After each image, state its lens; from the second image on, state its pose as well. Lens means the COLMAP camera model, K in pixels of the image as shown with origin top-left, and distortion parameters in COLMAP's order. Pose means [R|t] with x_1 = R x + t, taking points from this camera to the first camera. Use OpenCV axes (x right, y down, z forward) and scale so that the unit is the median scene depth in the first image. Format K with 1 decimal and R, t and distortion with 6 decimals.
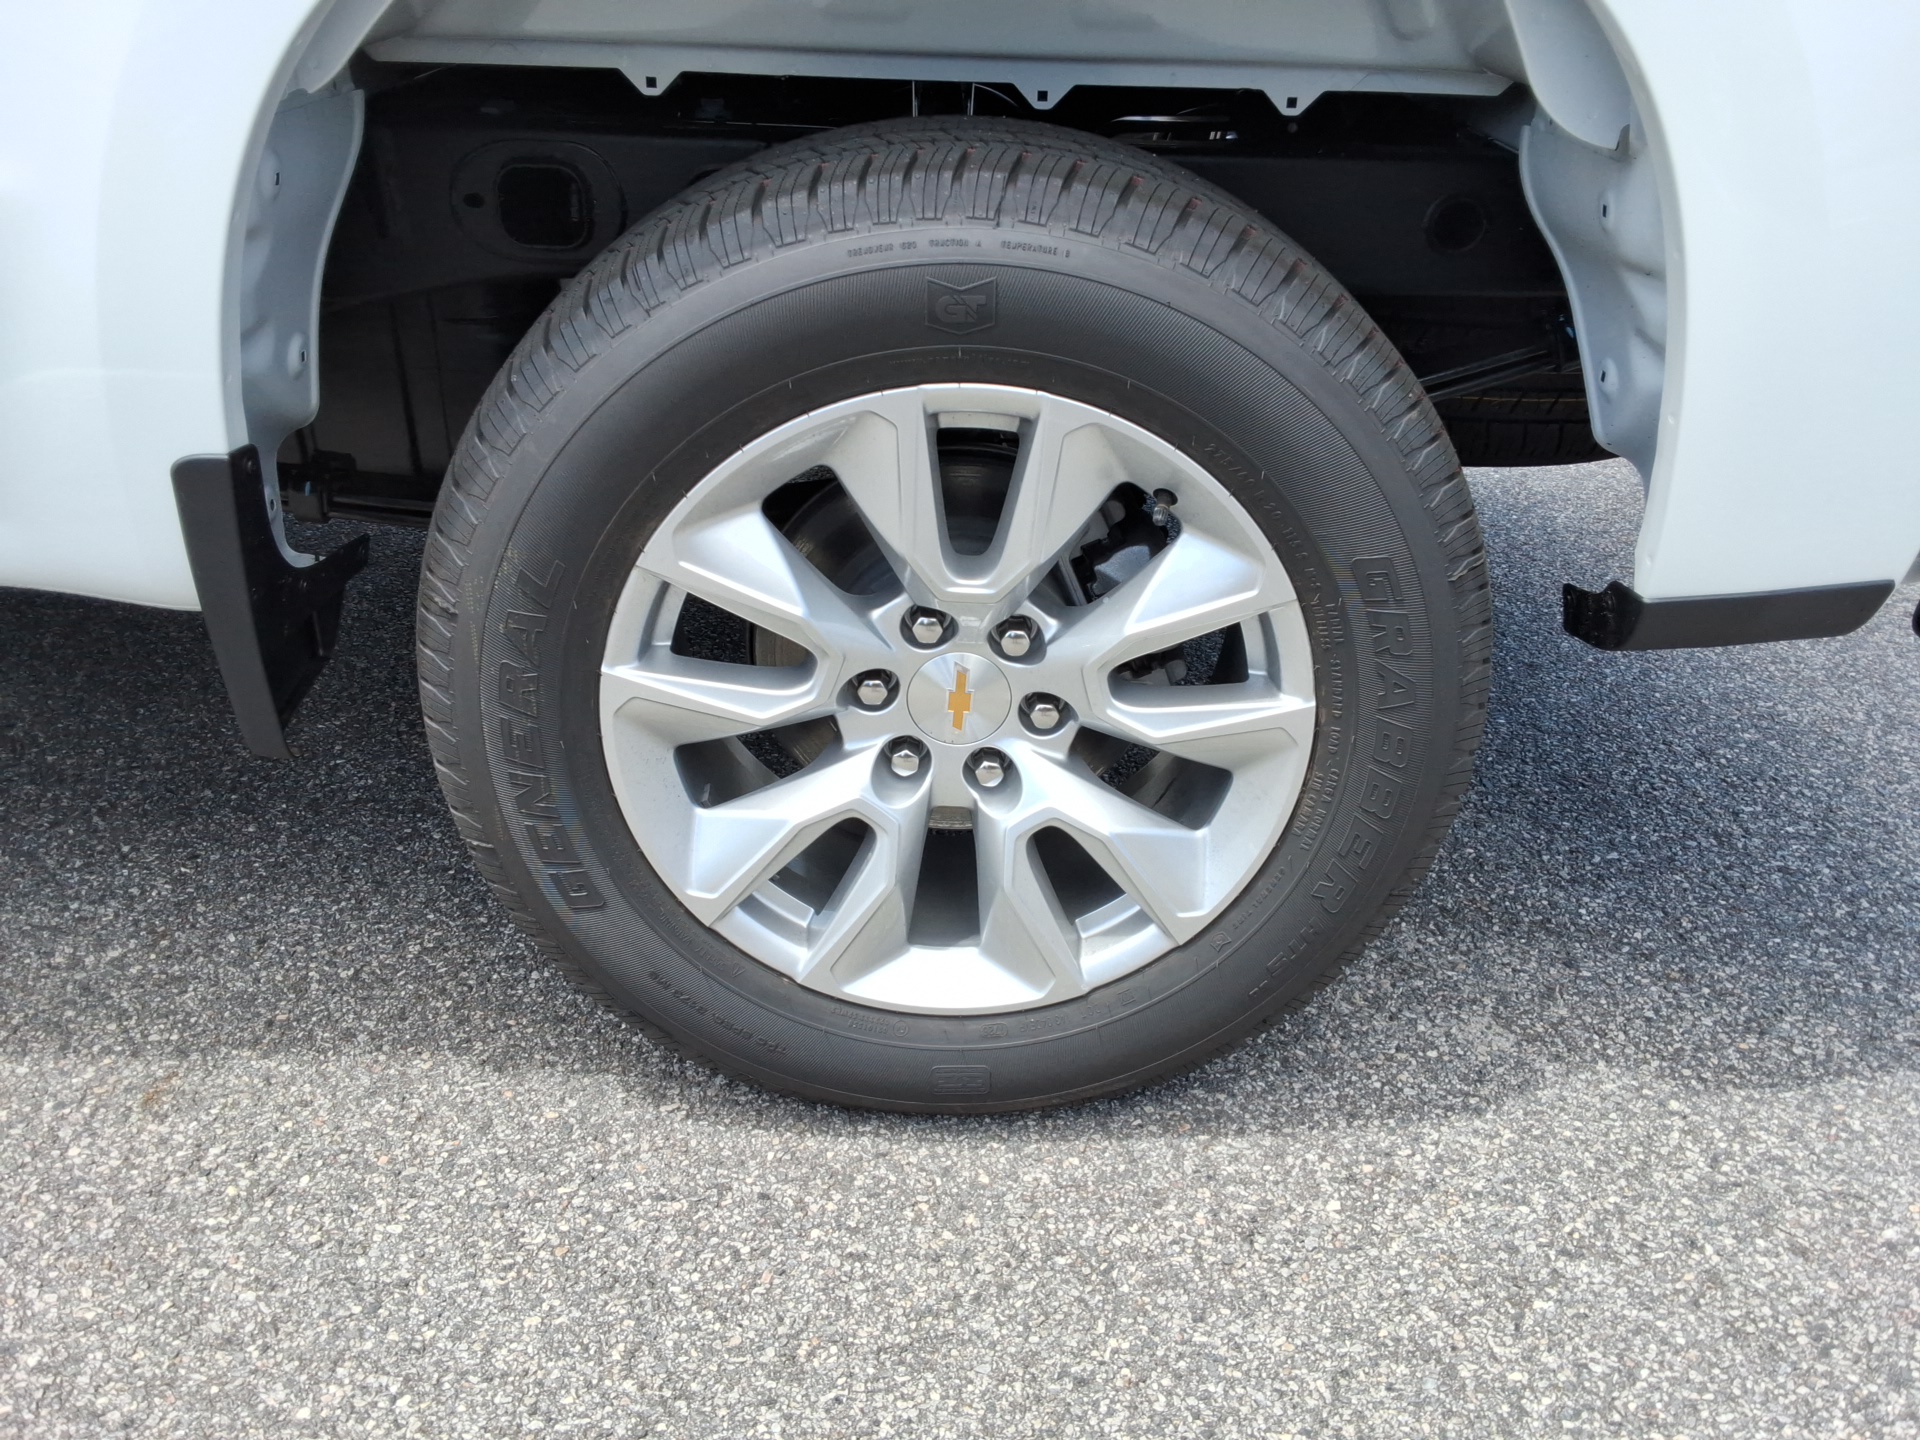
lens RADIAL K [[1544.6, 0, 972.6], [0, 1544.6, 708.6], [0, 0, 1]] dist [0.119157, -0.193049]
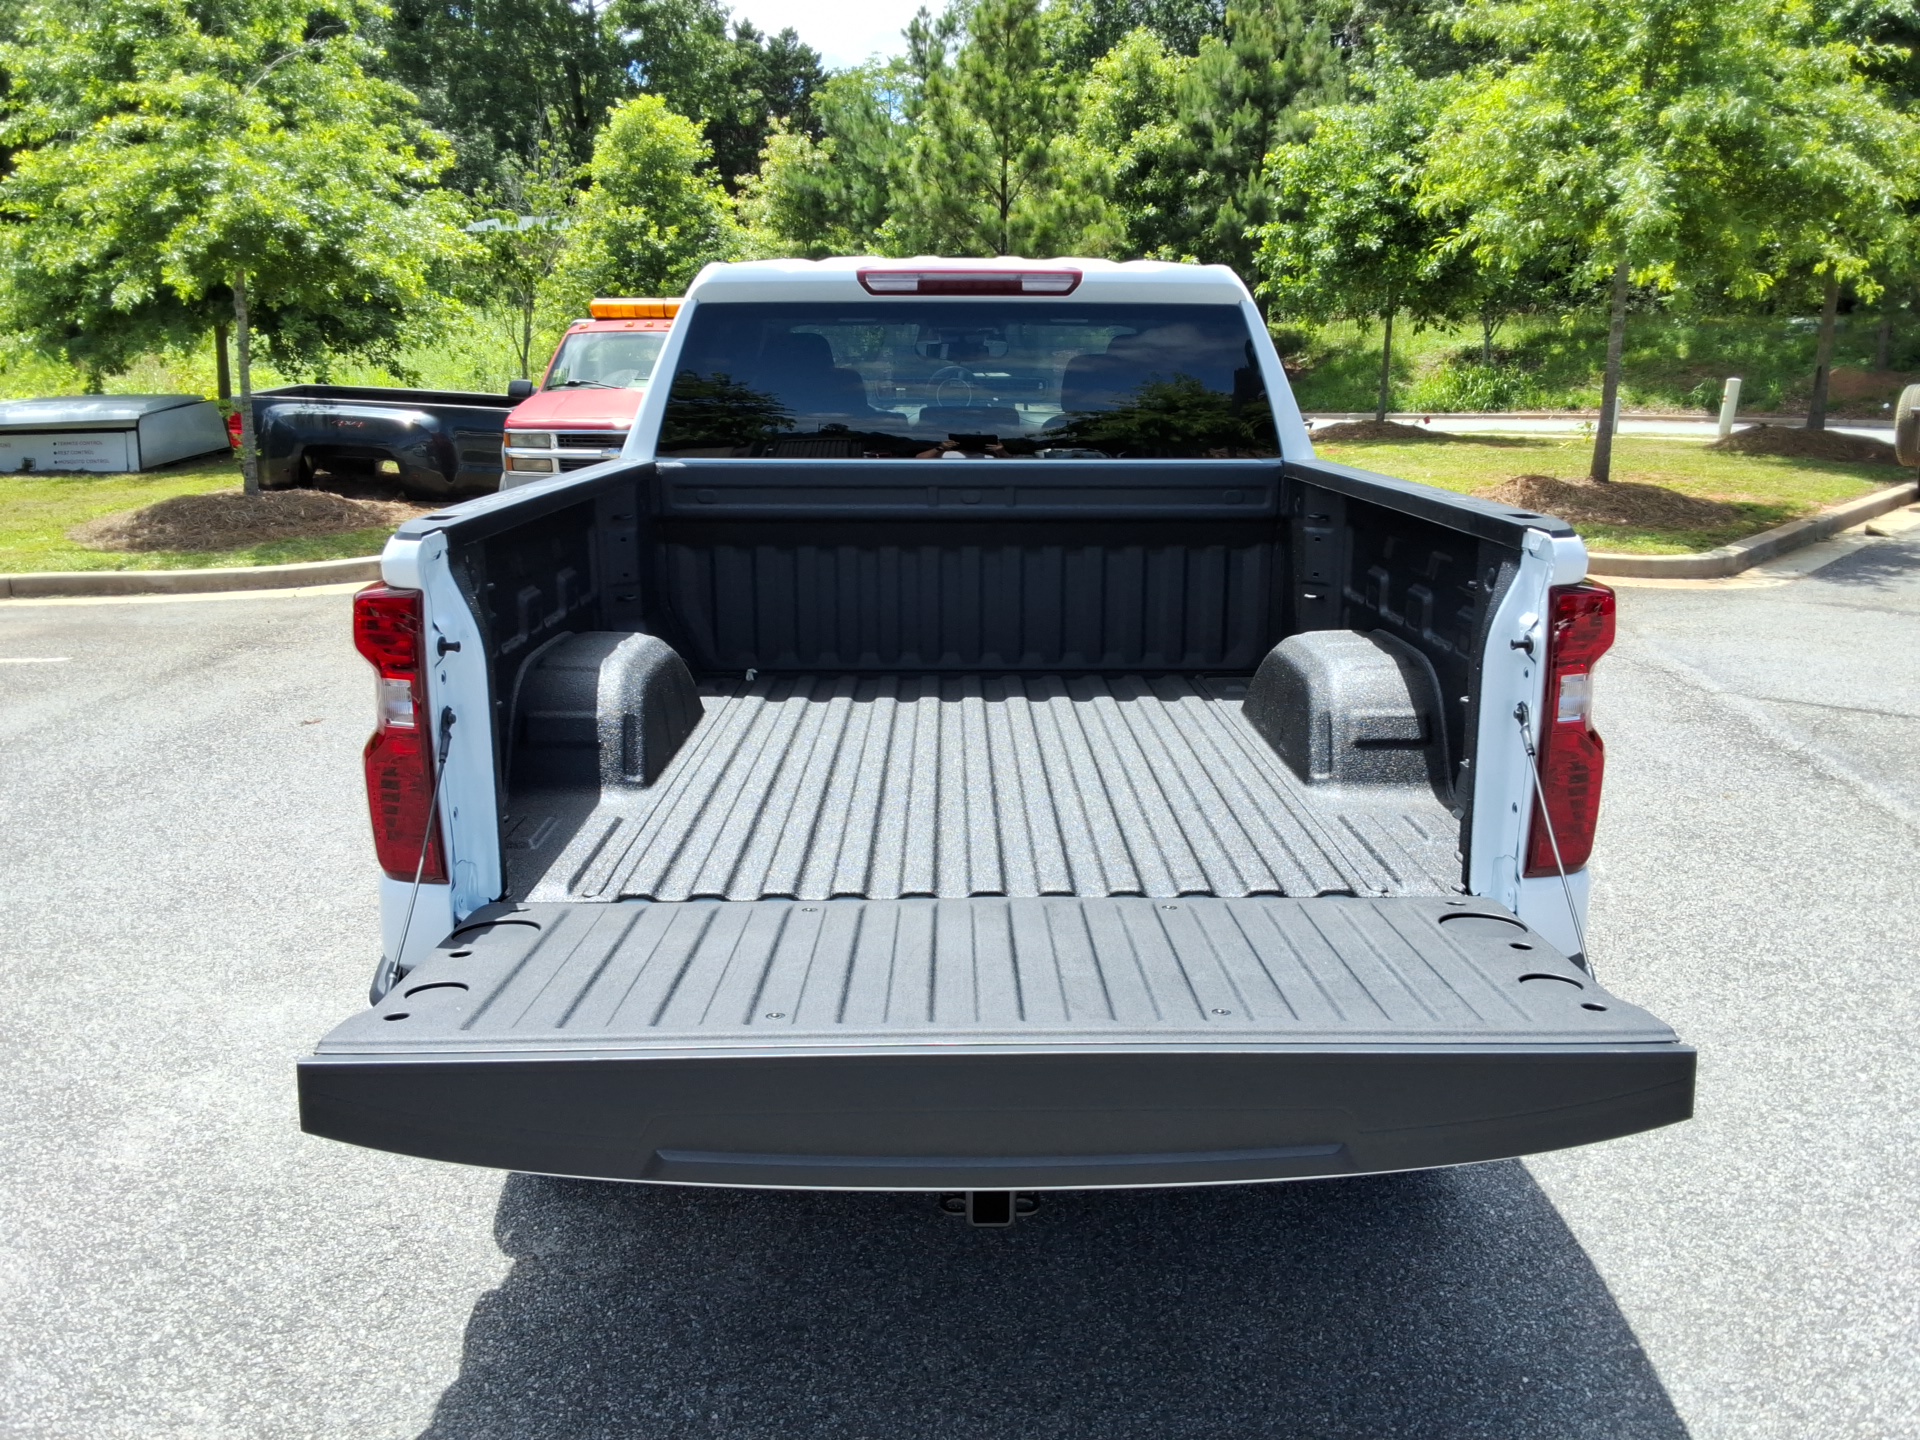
lens RADIAL K [[1544.6, 0, 972.6], [0, 1544.6, 708.6], [0, 0, 1]] dist [0.119157, -0.193049]
pose [[-0.005512, 0.181079, -0.983453, 2.630173], [-0.474652, 0.865145, 0.161955, -1.169345], [0.880156, 0.467690, 0.081181, 1.219709]]
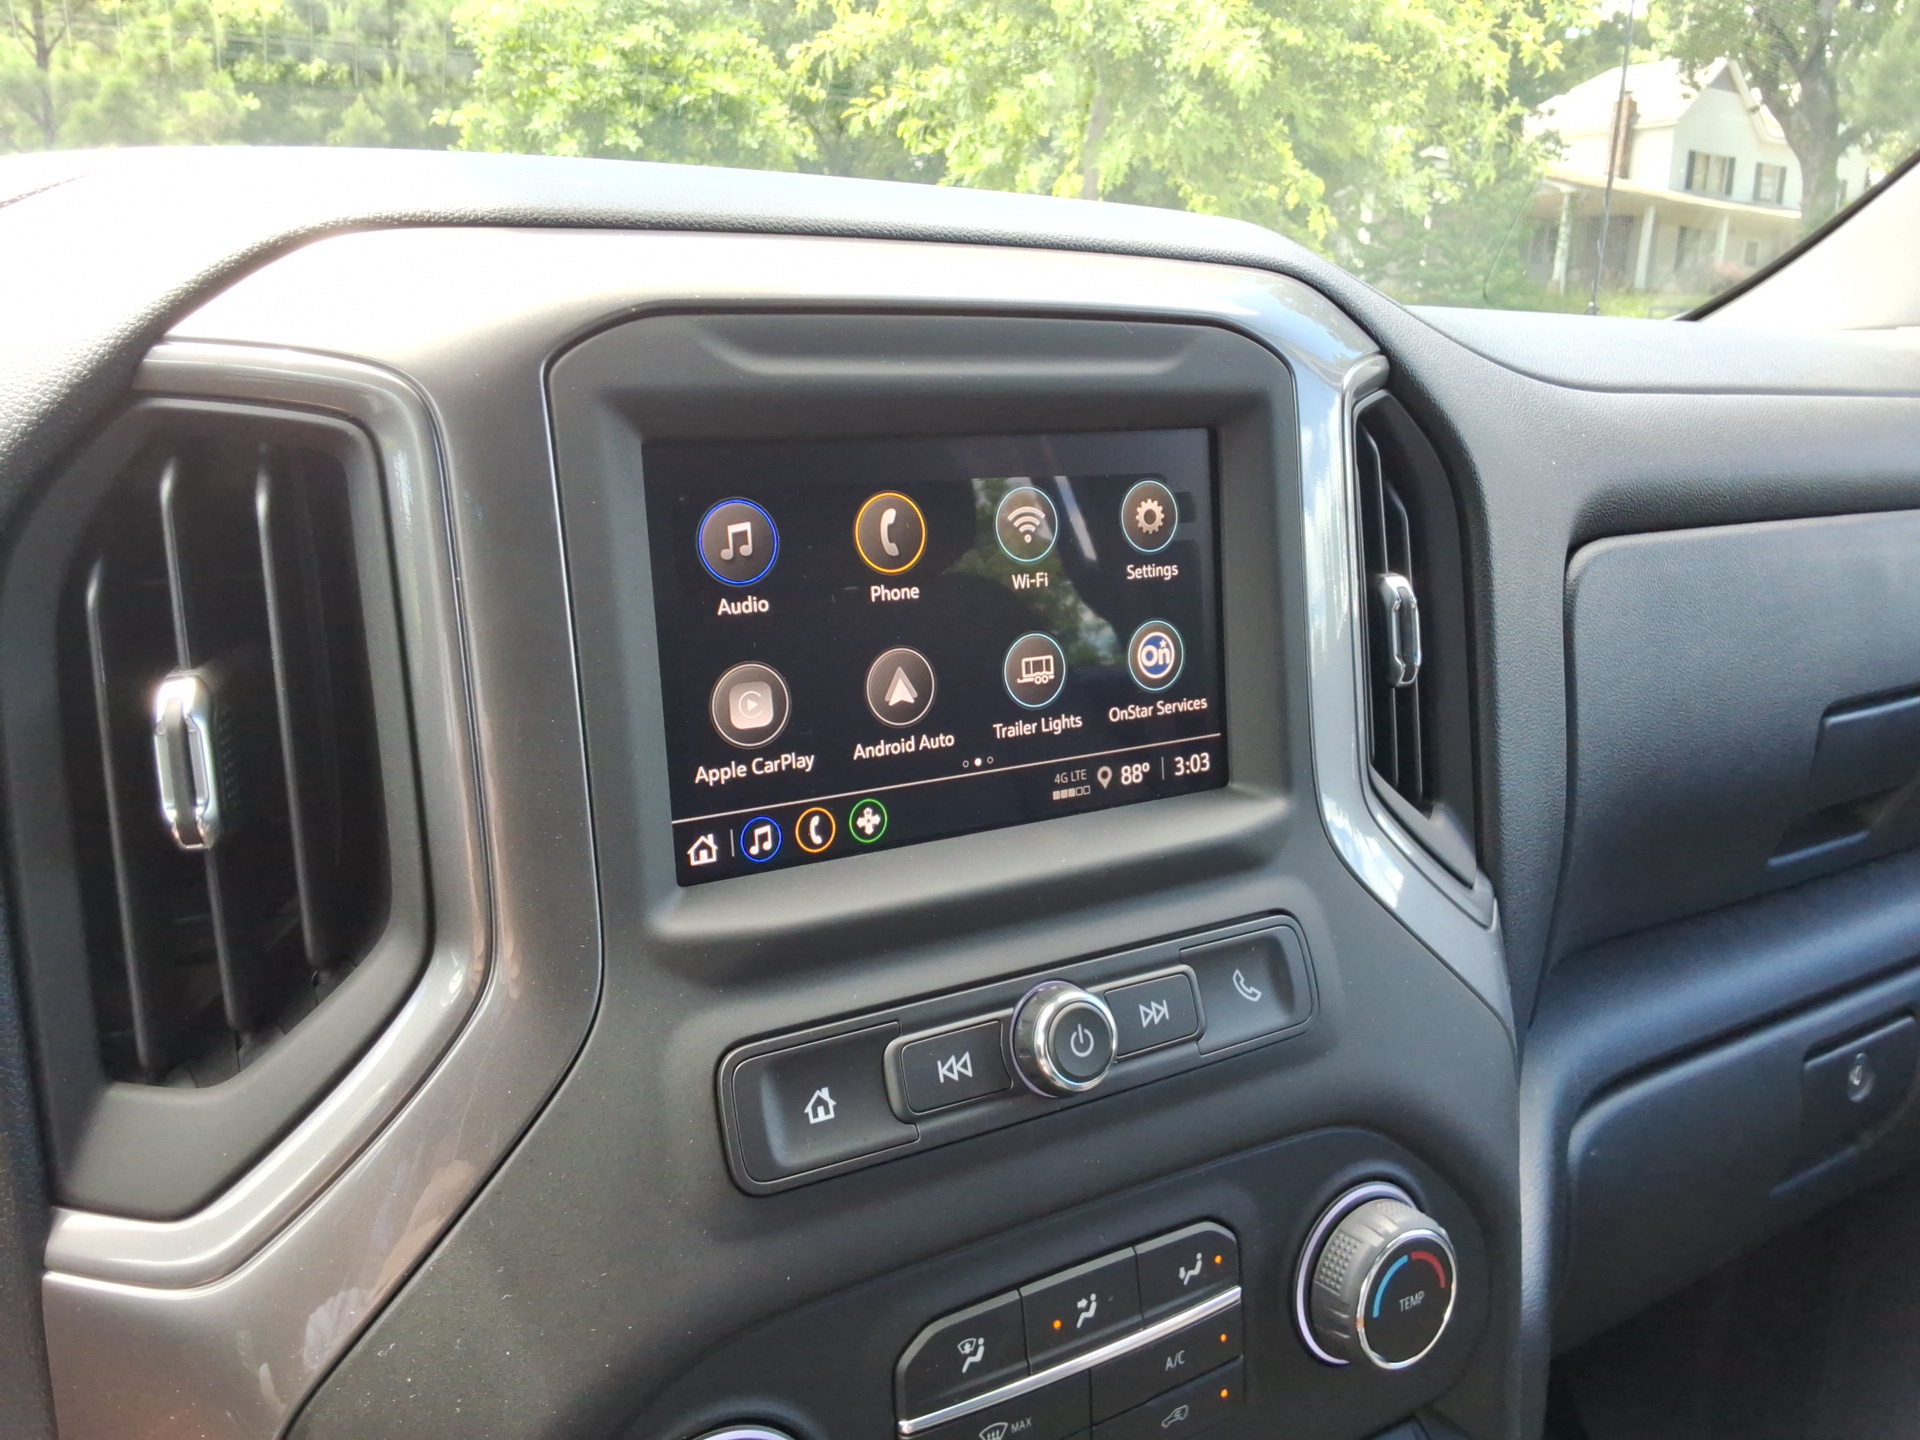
lens RADIAL K [[1544.6, 0, 972.6], [0, 1544.6, 708.6], [0, 0, 1]] dist [0.119157, -0.193049]
pose [[0.514642, 0.174862, -0.839385, -2.016898], [-0.406479, 0.911735, -0.059285, -1.080904], [0.754930, 0.371703, 0.540295, 1.045087]]
